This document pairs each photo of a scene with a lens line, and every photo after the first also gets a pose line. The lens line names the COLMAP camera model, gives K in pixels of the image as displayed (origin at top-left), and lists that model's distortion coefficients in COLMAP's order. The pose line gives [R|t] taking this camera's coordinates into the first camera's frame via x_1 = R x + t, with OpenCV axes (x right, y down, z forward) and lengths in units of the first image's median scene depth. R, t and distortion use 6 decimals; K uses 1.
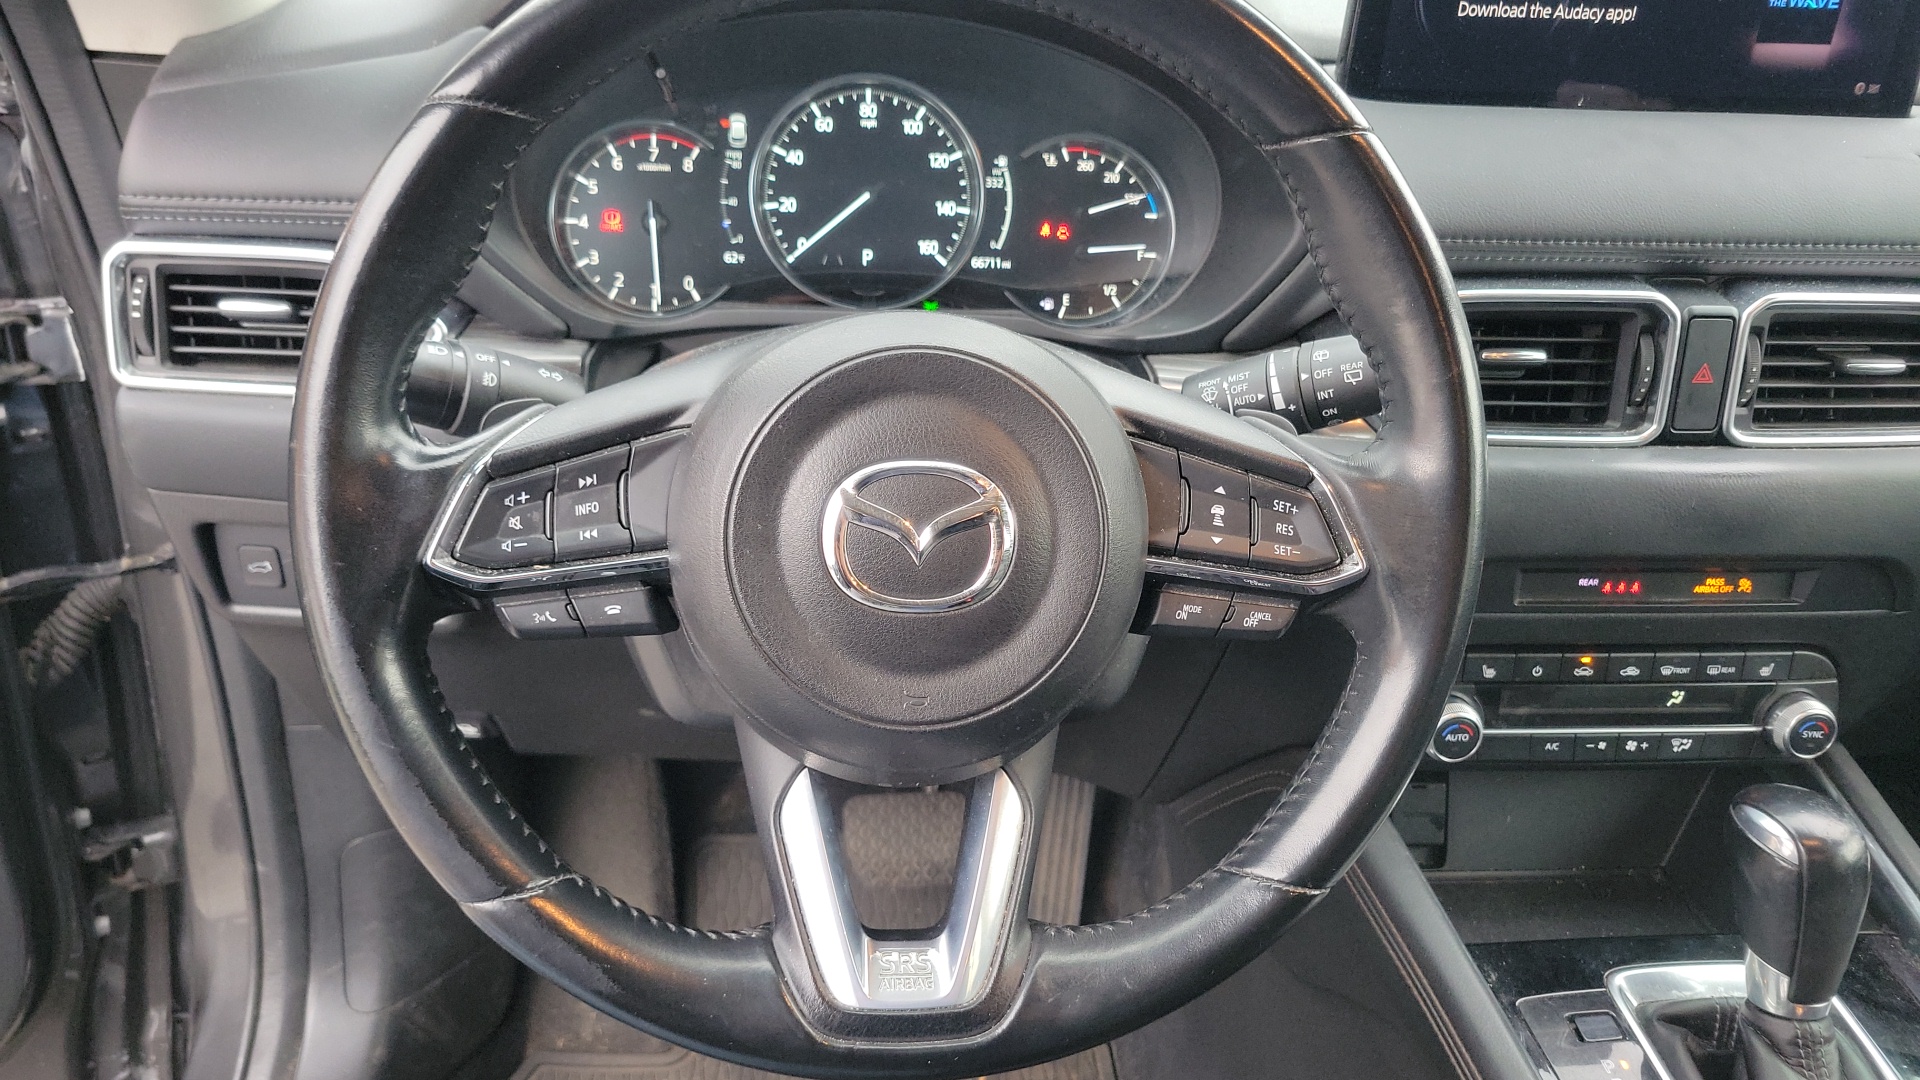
lens RADIAL K [[1441.6, 0, 940.9], [0, 1441.6, 531.0], [0, 0, 1]] dist [0.007678, -0.002344]
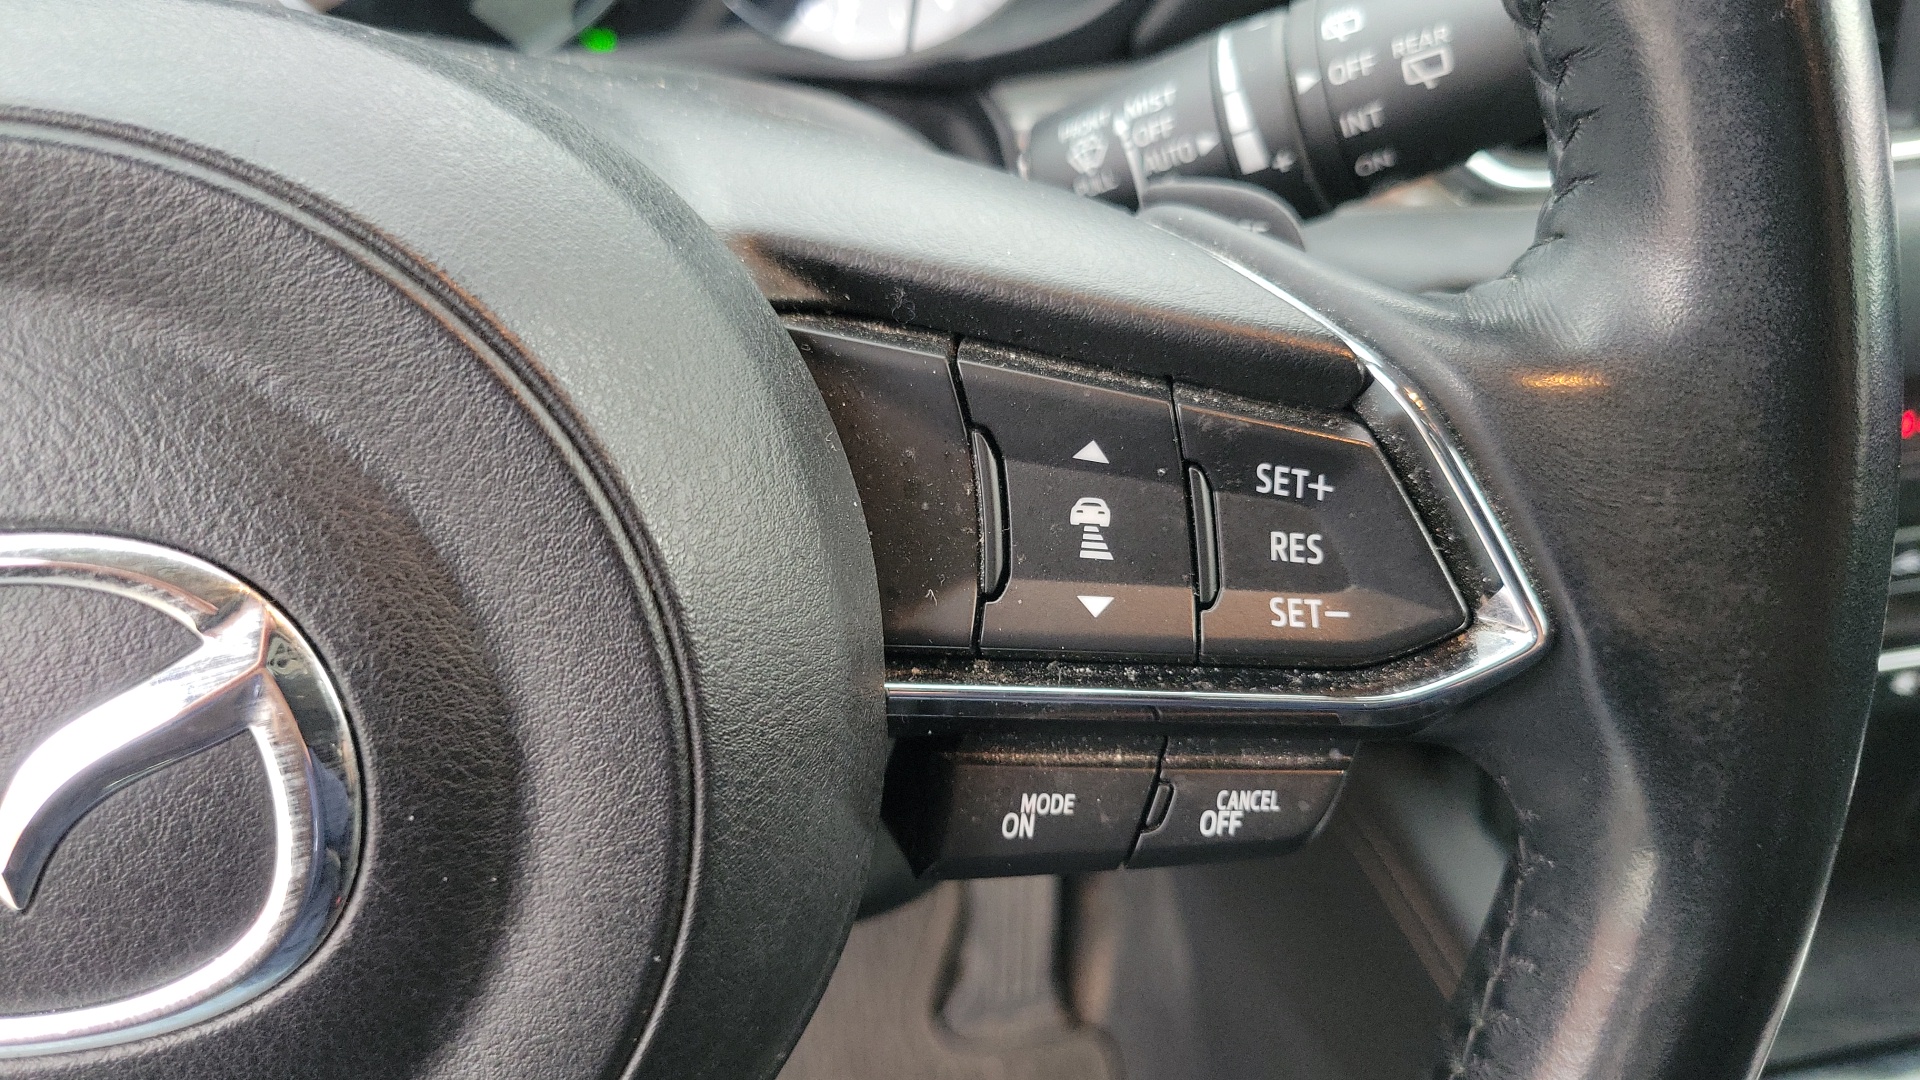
lens RADIAL K [[1511.0, 0, 960.0], [0, 1511.0, 540.0], [0, 0, 1]] dist [-0.011251, -0.002740]
pose [[0.992728, -0.120091, 0.008304, 0.107963], [0.117655, 0.982552, 0.144048, -0.042018], [-0.025458, -0.142023, 0.989536, 0.446996]]
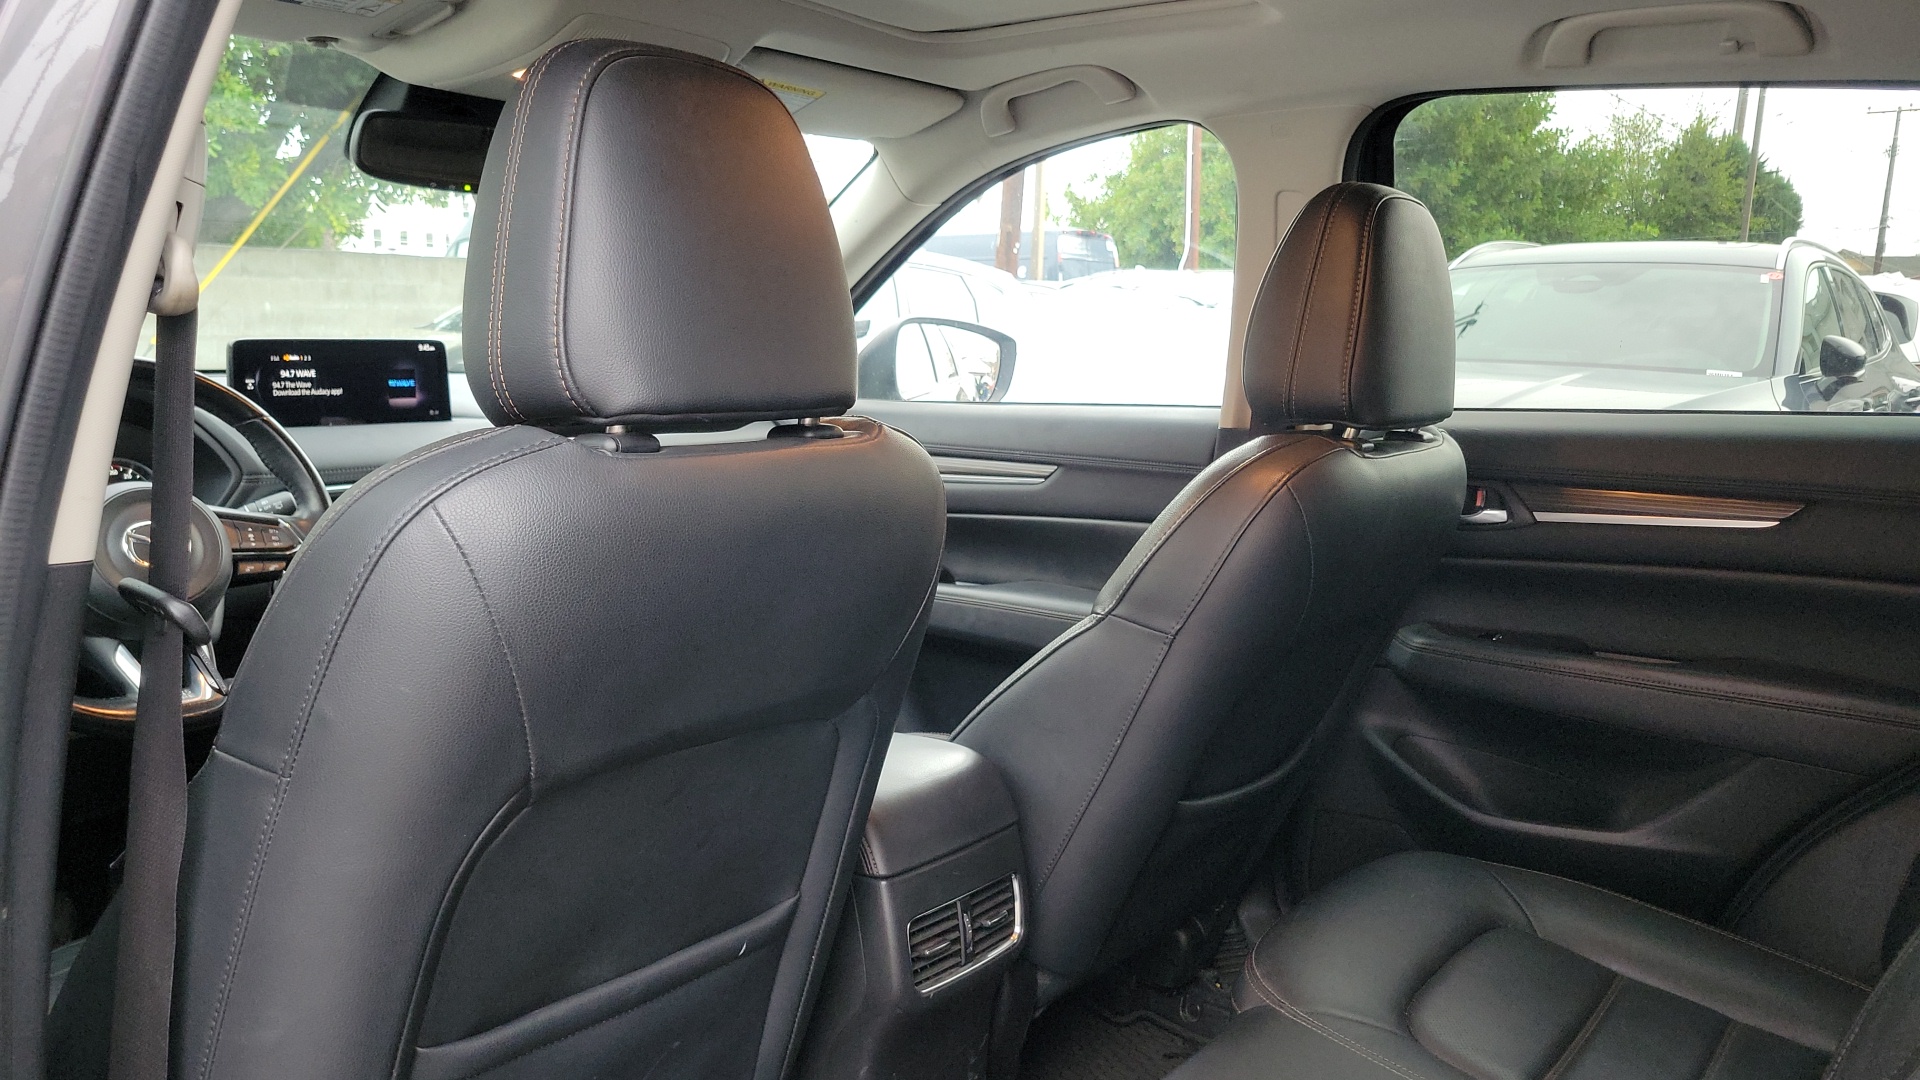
lens RADIAL K [[1423.3, 0, 960.0], [0, 1423.3, 540.0], [0, 0, 1]] dist [0.009395, 0.002427]
pose [[0.672936, -0.135020, 0.727274, -0.684884], [0.336699, 0.931351, -0.138635, 0.630694], [-0.658628, 0.338165, 0.672200, -1.390704]]
